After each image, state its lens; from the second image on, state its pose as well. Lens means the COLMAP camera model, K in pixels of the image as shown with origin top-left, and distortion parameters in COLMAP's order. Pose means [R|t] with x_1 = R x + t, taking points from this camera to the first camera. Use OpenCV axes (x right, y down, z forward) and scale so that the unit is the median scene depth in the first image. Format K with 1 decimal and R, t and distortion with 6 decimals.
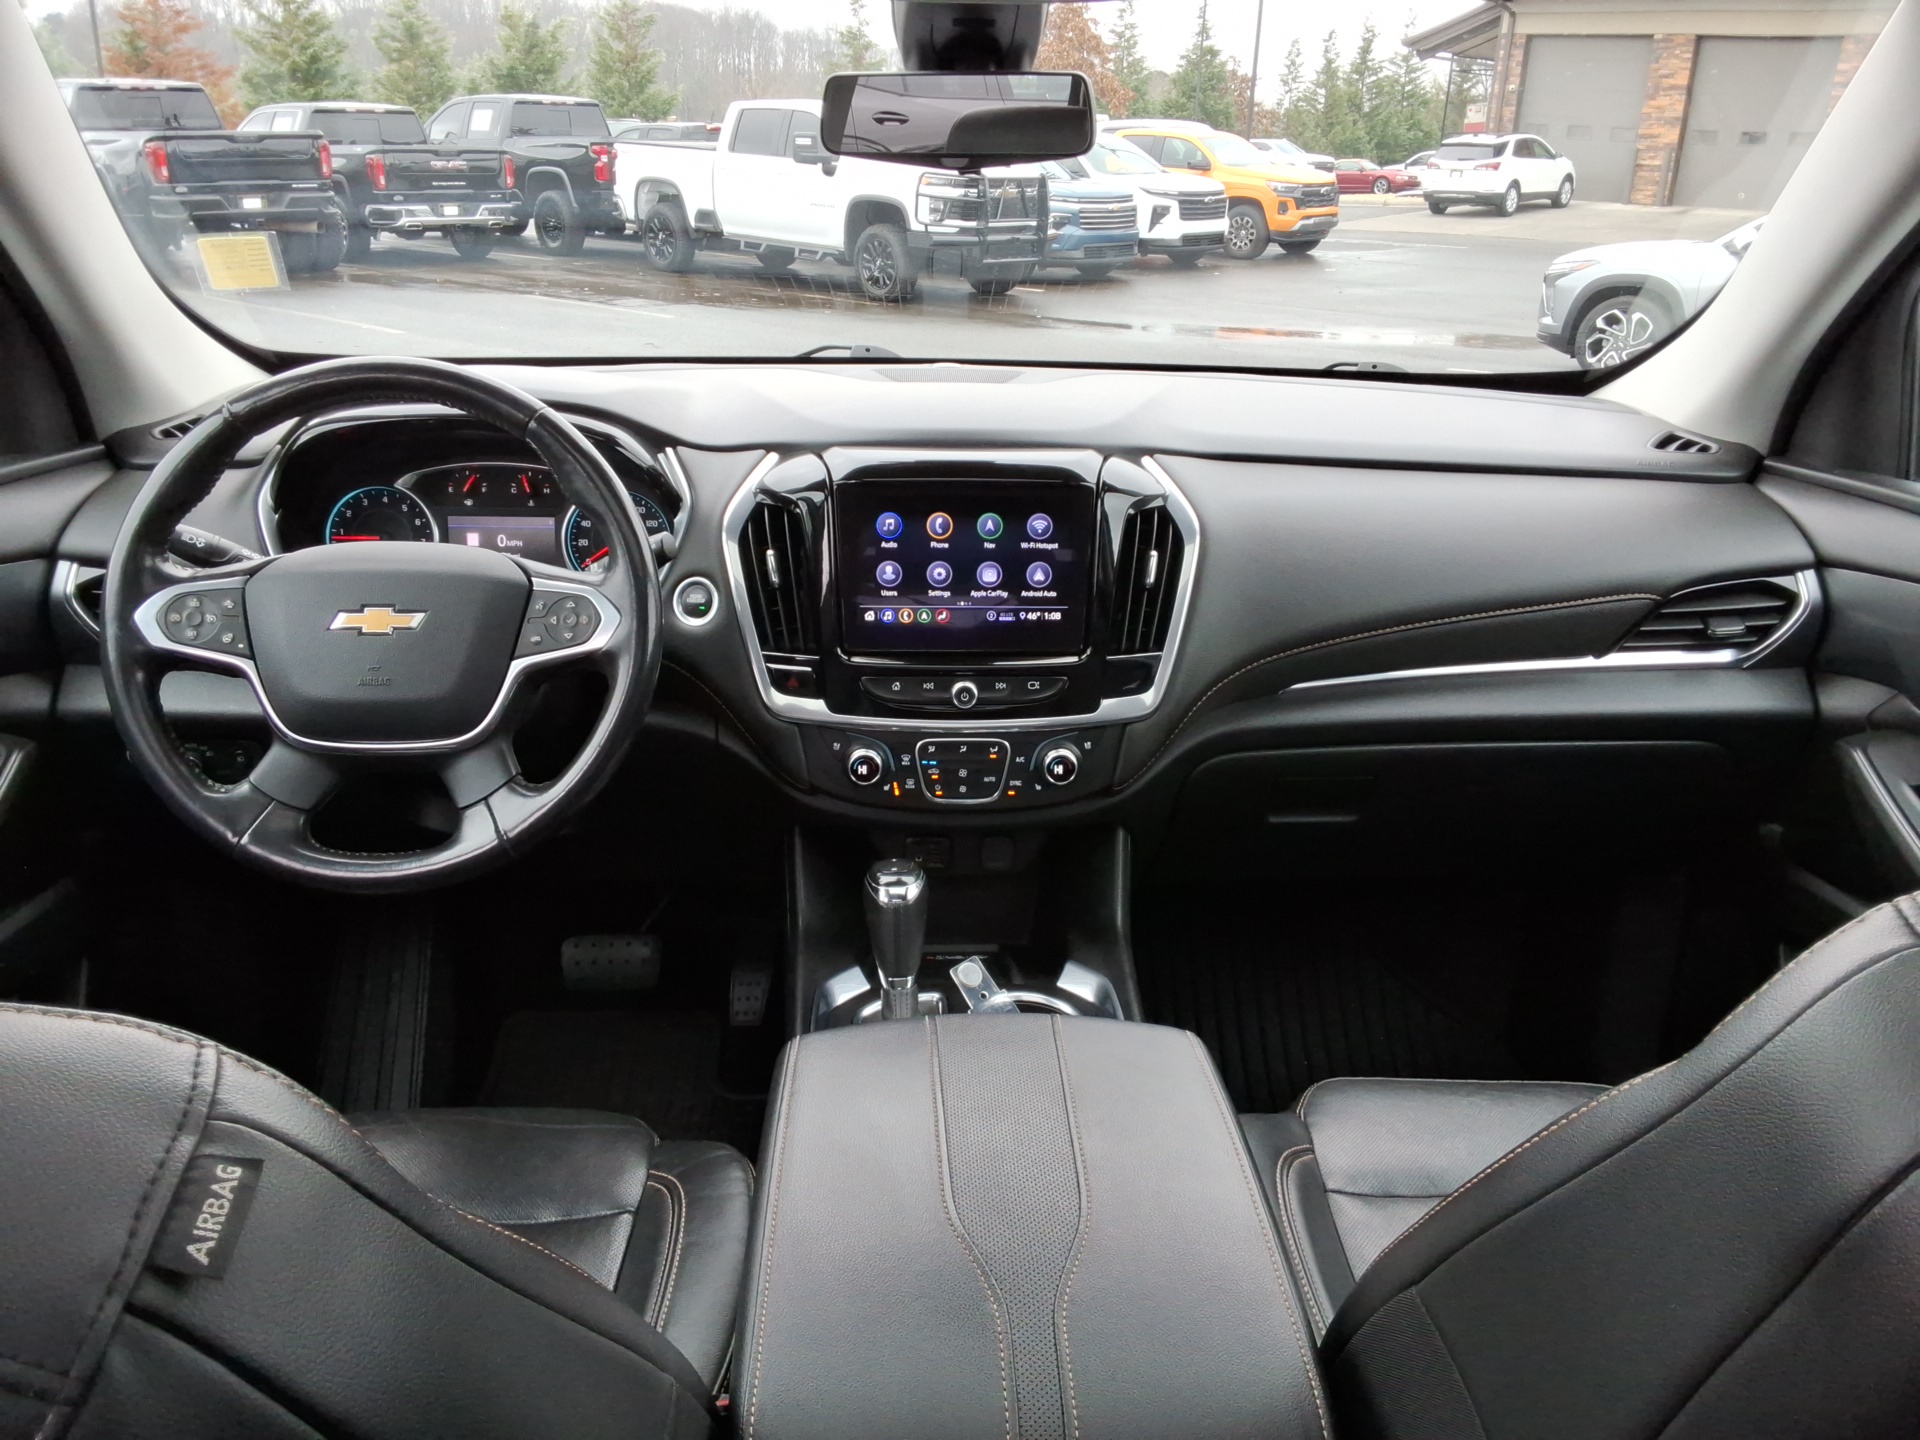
lens RADIAL K [[1554.7, 0, 978.4], [0, 1554.7, 697.8], [0, 0, 1]] dist [0.135567, -0.217797]
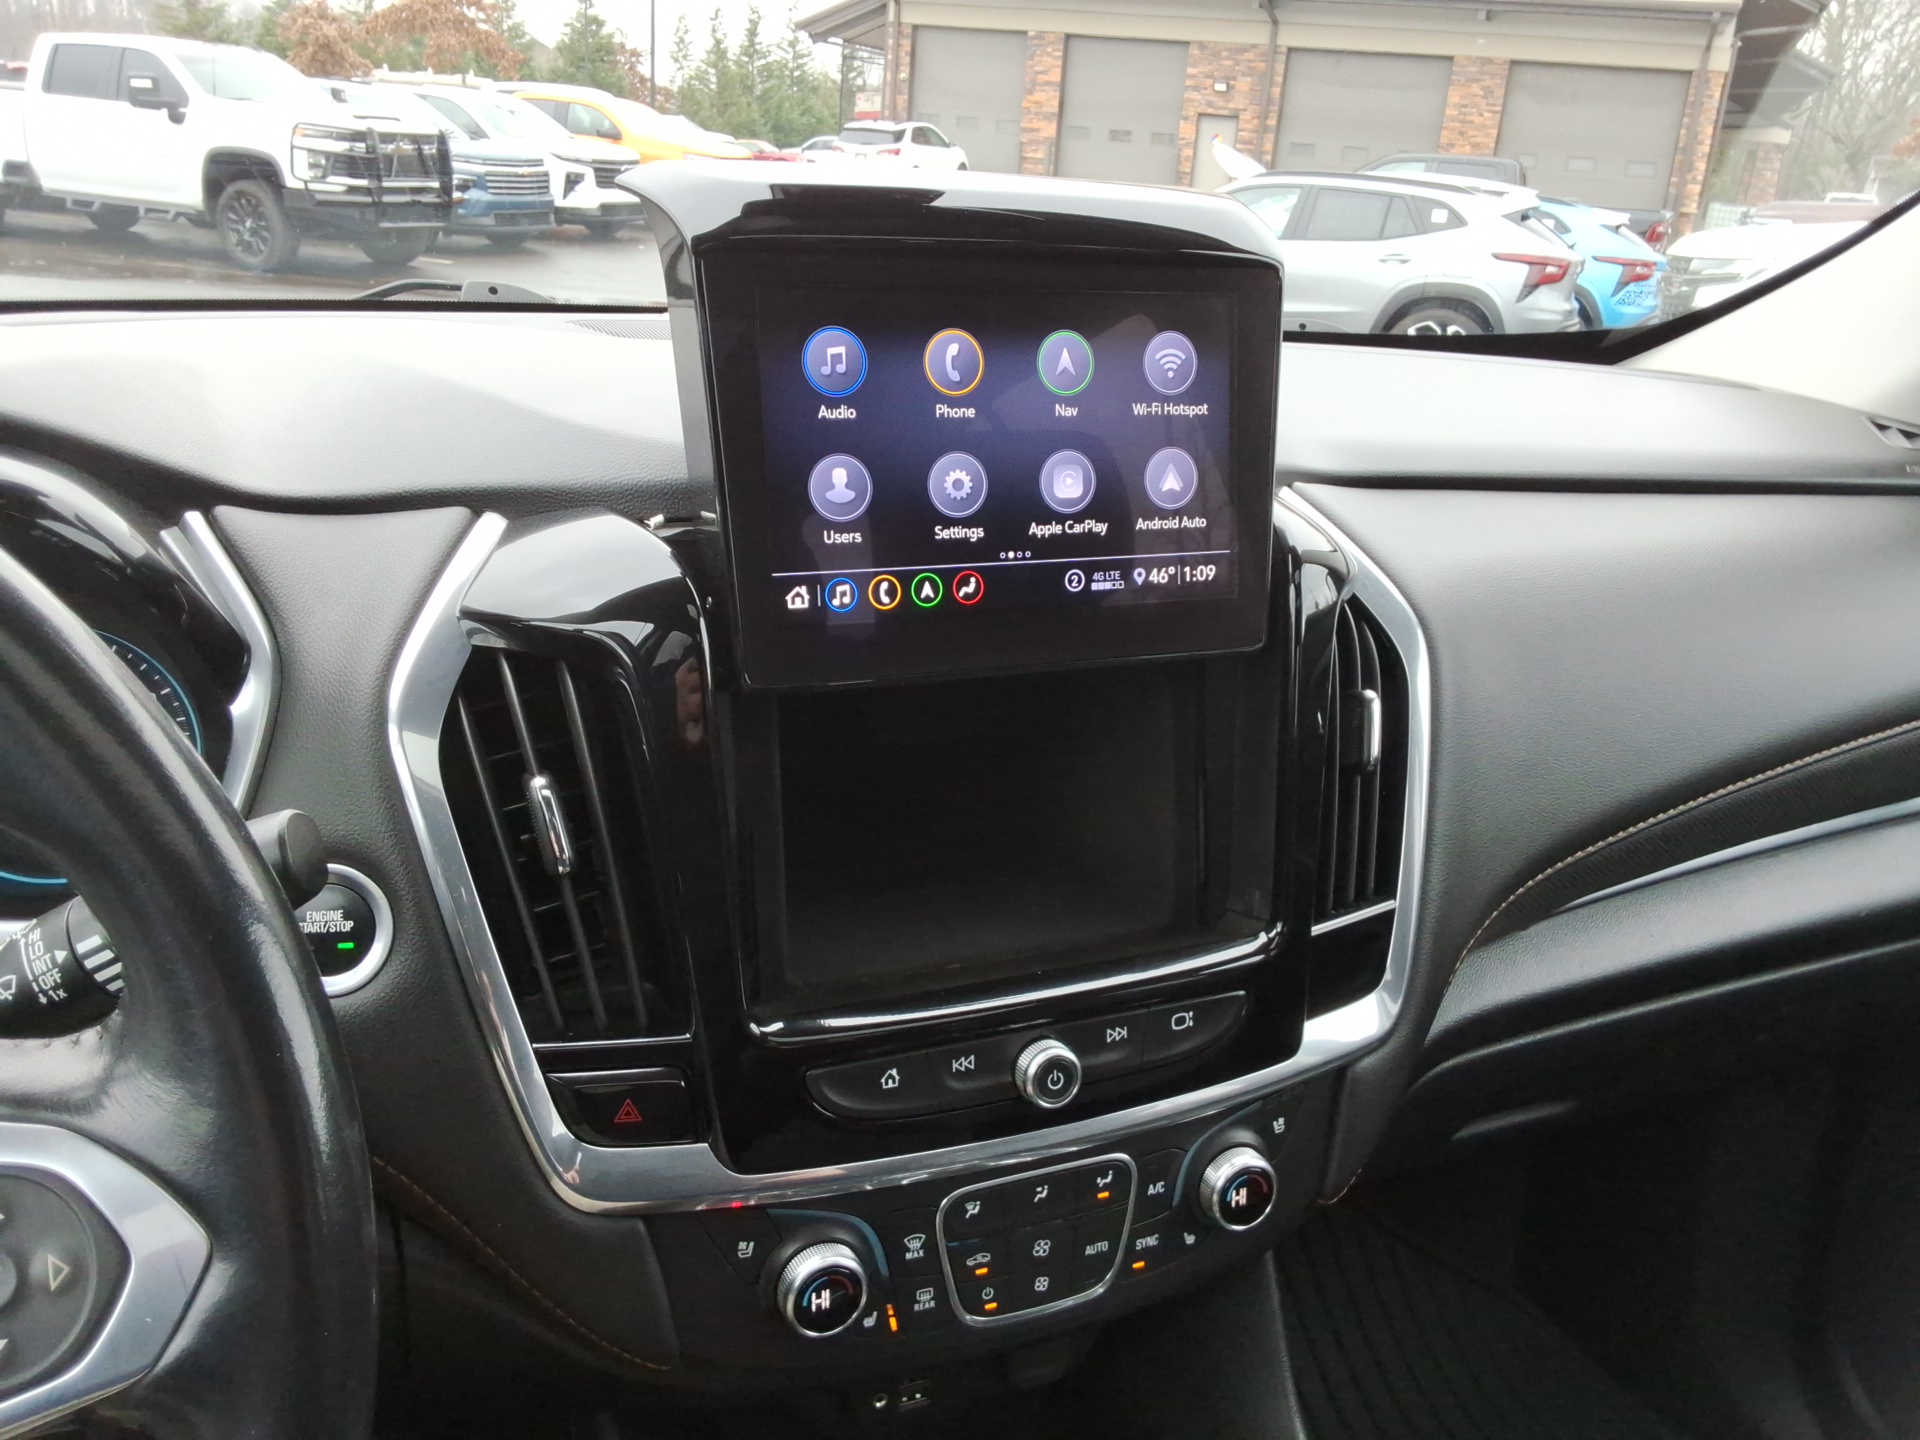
lens RADIAL K [[1569.8, 0, 984.8], [0, 1569.8, 678.8], [0, 0, 1]] dist [0.095924, -0.143871]
pose [[0.933455, -0.079593, 0.349753, -0.162291], [0.079962, 0.996708, 0.013408, -0.112883], [-0.349669, 0.015451, 0.936746, 0.592770]]
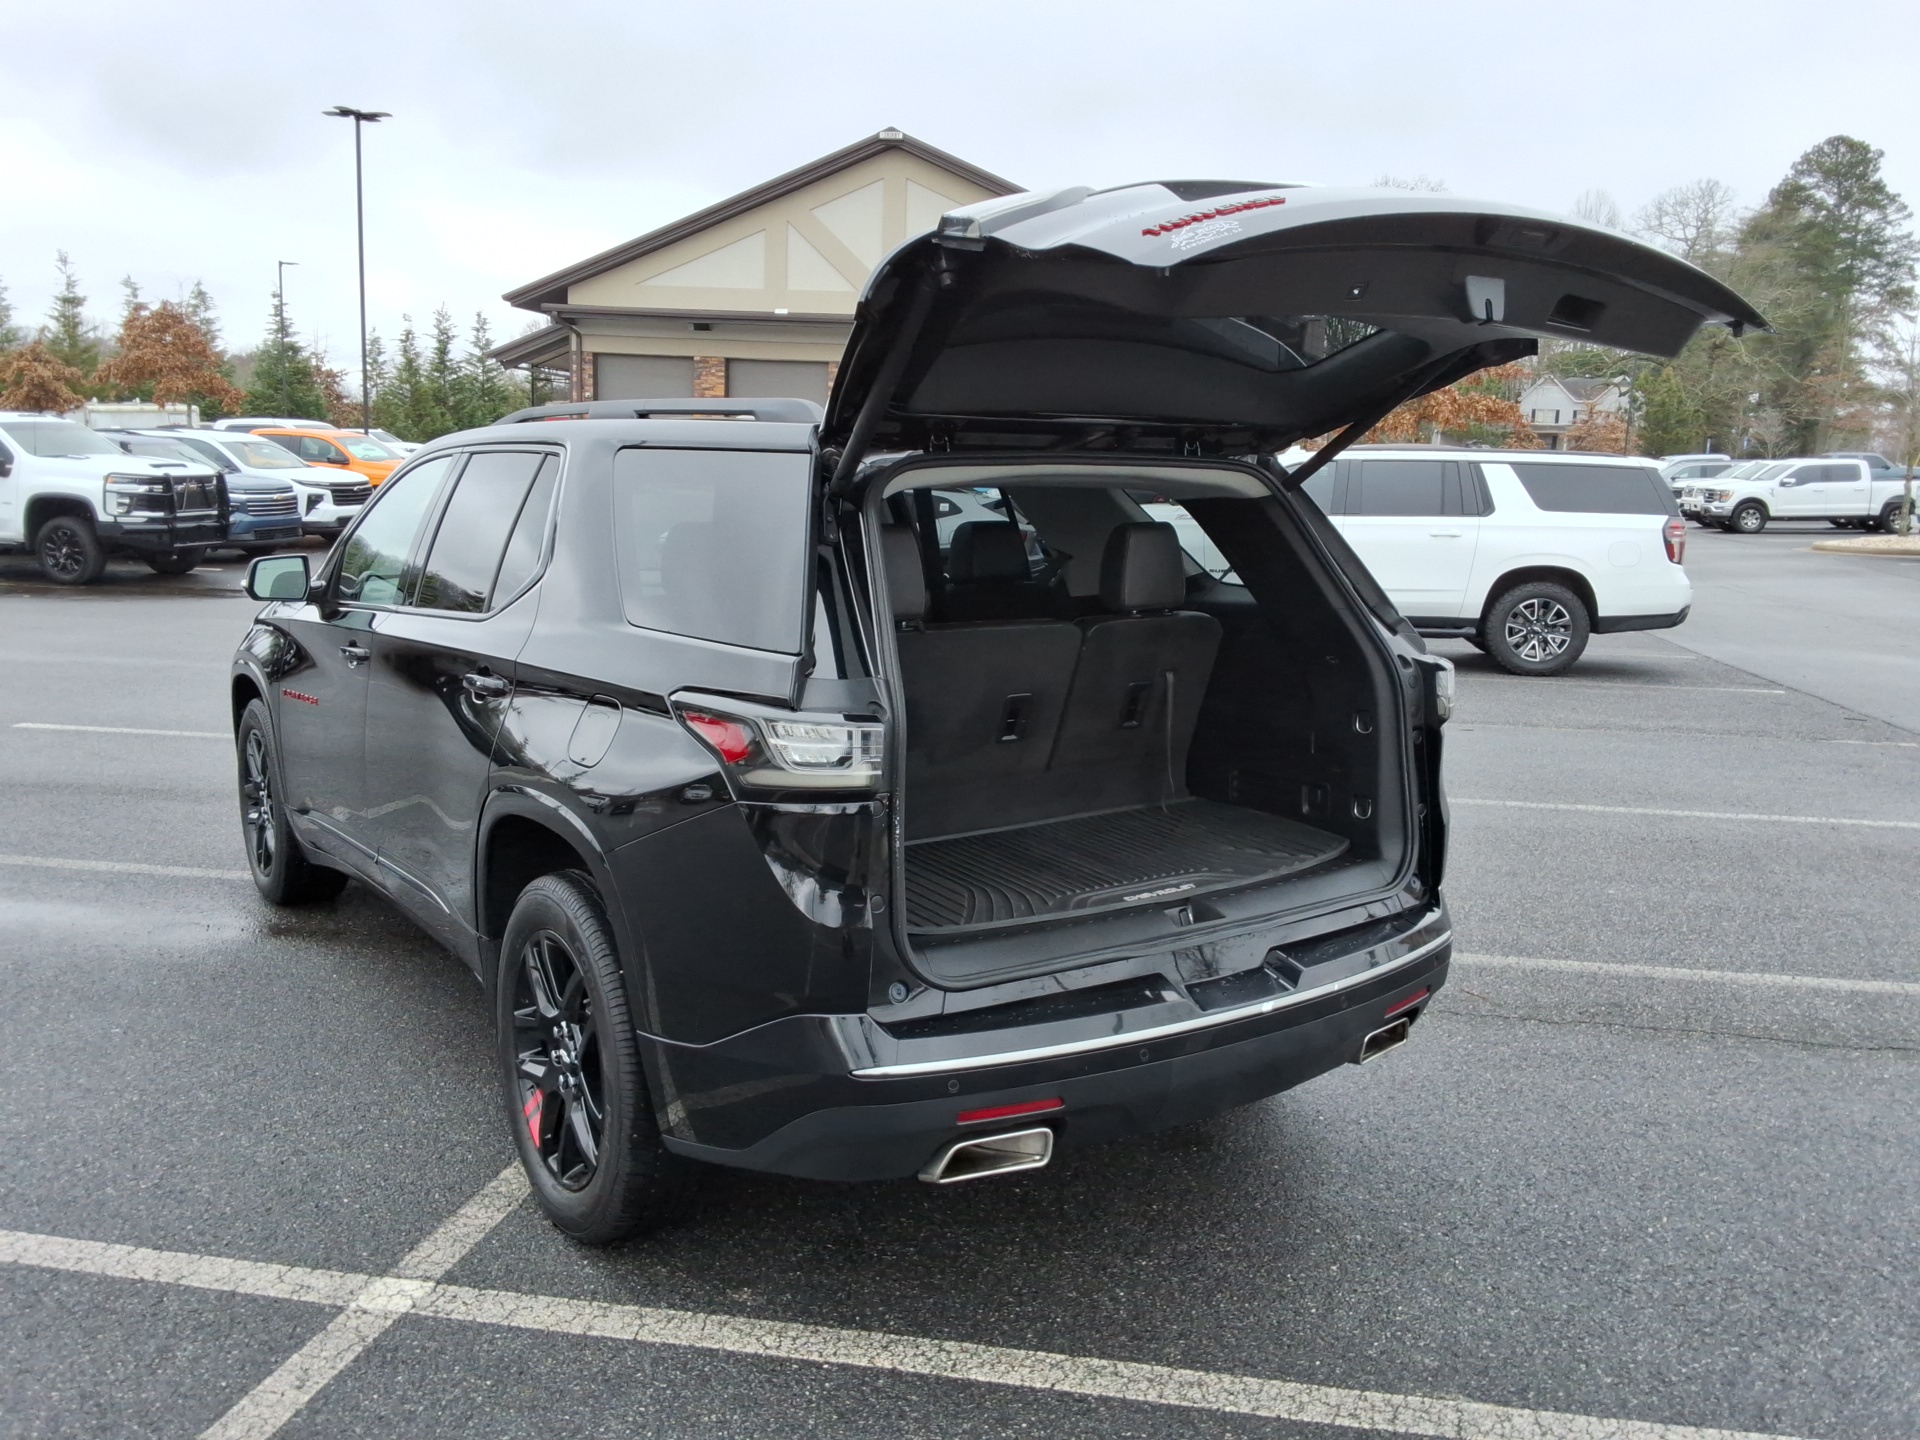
lens RADIAL K [[1554.7, 0, 978.4], [0, 1554.7, 697.8], [0, 0, 1]] dist [0.135567, -0.217797]
pose [[0.851007, -0.088701, 0.517609, -1.352655], [0.172955, 0.977984, -0.116763, 0.841084], [-0.495857, 0.188889, 0.847613, -3.143268]]
